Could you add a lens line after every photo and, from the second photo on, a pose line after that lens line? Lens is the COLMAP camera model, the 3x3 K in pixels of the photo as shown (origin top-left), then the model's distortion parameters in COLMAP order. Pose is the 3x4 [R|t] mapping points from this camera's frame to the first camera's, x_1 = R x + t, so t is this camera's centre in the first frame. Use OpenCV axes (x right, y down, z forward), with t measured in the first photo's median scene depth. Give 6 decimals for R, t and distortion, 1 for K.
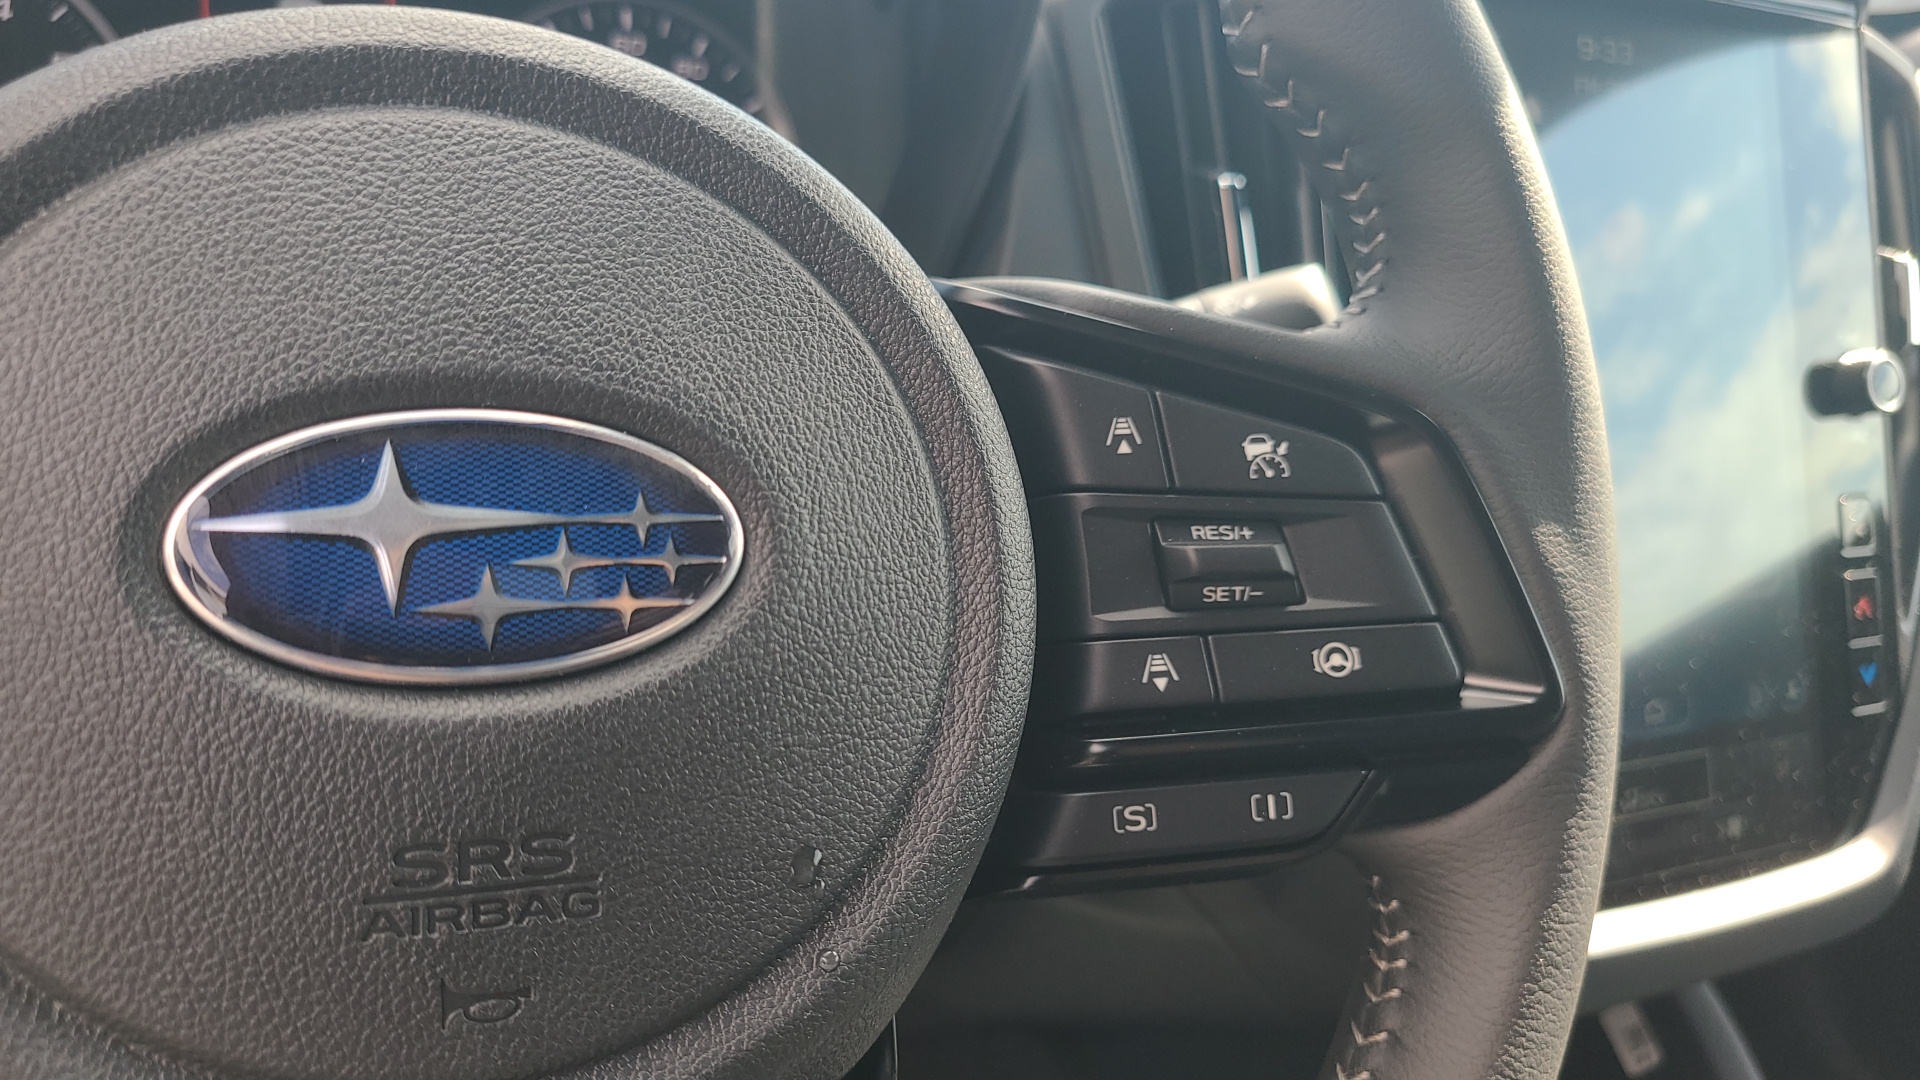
lens RADIAL K [[1482.5, 0, 917.0], [0, 1482.5, 536.5], [0, 0, 1]] dist [-0.006795, -0.005190]
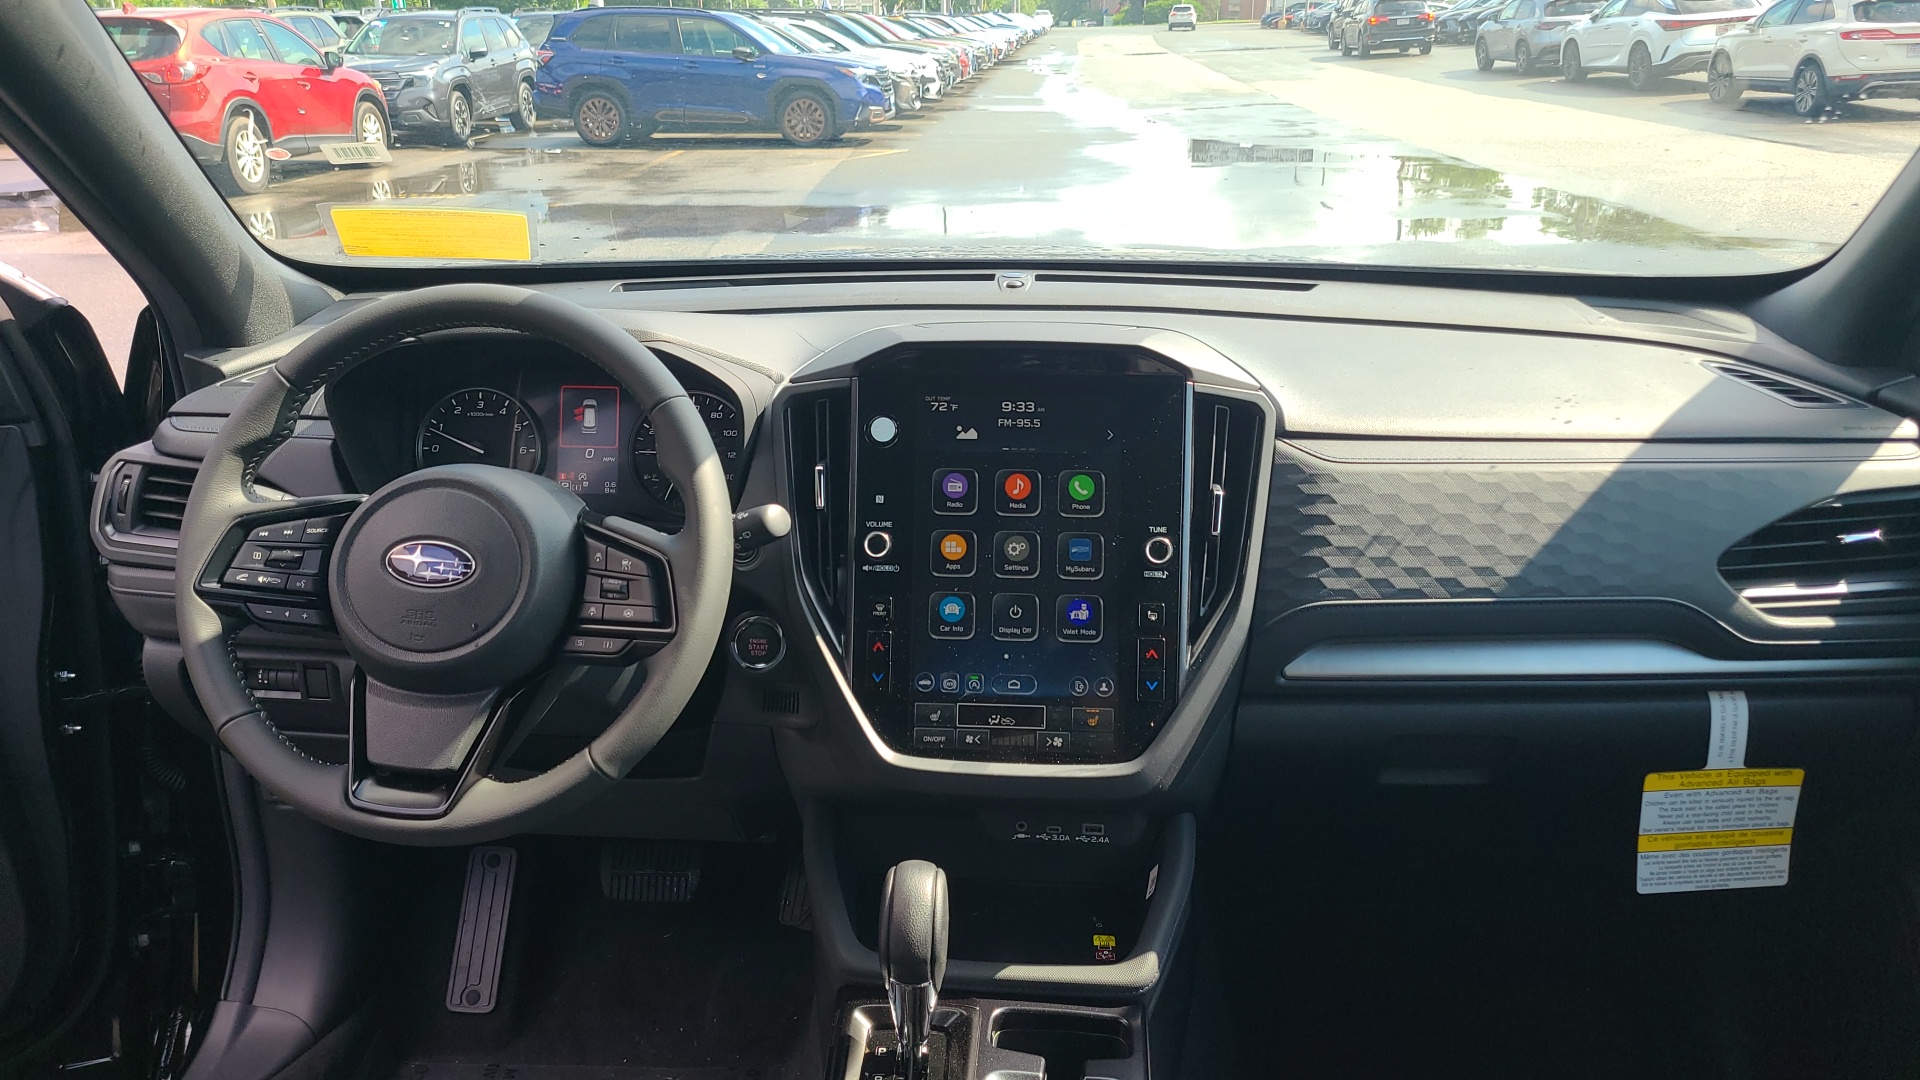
lens RADIAL K [[1417.1, 0, 914.9], [0, 1417.1, 557.3], [0, 0, 1]] dist [0.069334, -0.053989]
pose [[0.858219, 0.075347, -0.507723, 4.287026], [-0.111293, 0.992951, -0.040766, -0.003470], [0.501072, 0.091492, 0.860555, -2.978705]]
